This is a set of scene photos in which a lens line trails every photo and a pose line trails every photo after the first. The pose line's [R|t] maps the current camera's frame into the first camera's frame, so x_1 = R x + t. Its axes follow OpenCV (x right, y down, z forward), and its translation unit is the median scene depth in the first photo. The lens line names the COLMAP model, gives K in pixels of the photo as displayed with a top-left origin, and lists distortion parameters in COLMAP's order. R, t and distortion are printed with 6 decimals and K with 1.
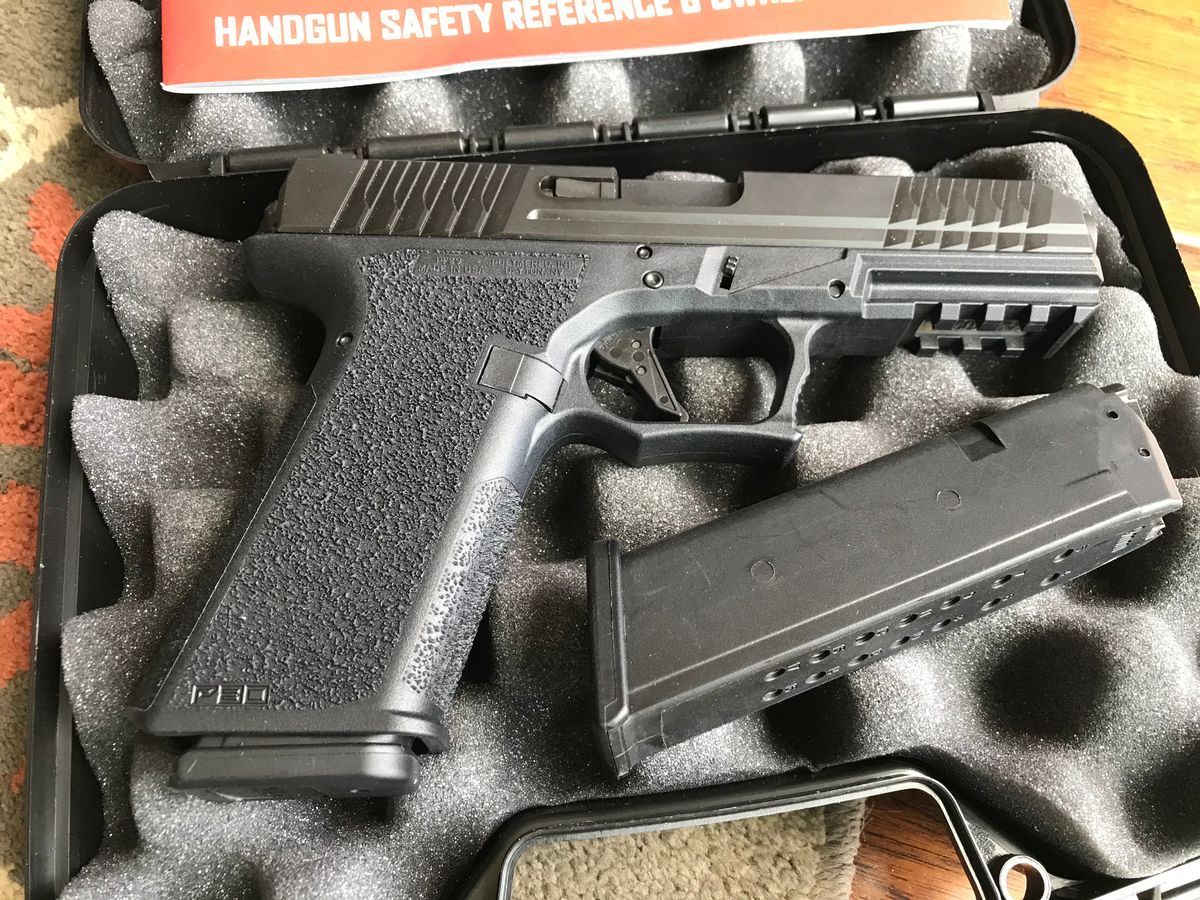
lens RADIAL K [[970.5, 0, 574.3], [0, 970.5, 371.3], [0, 0, 1]] dist [-0.045839, 0.002684]
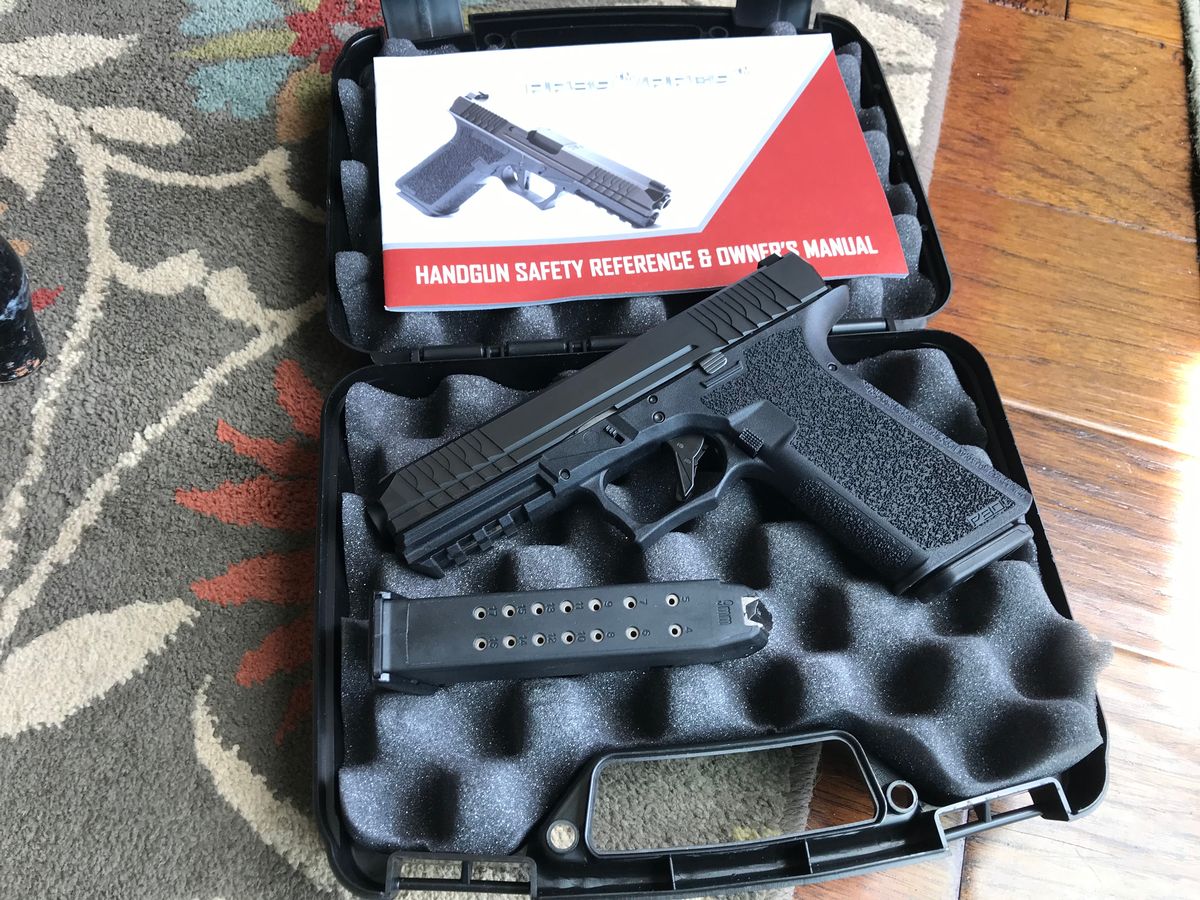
lens RADIAL K [[970.5, 0, 574.3], [0, 970.5, 371.3], [0, 0, 1]] dist [-0.045839, 0.002684]
pose [[0.999696, 0.019741, -0.014784, -0.073364], [-0.021776, 0.987942, -0.153285, 0.056923], [0.011580, 0.153560, 0.988072, -0.600162]]
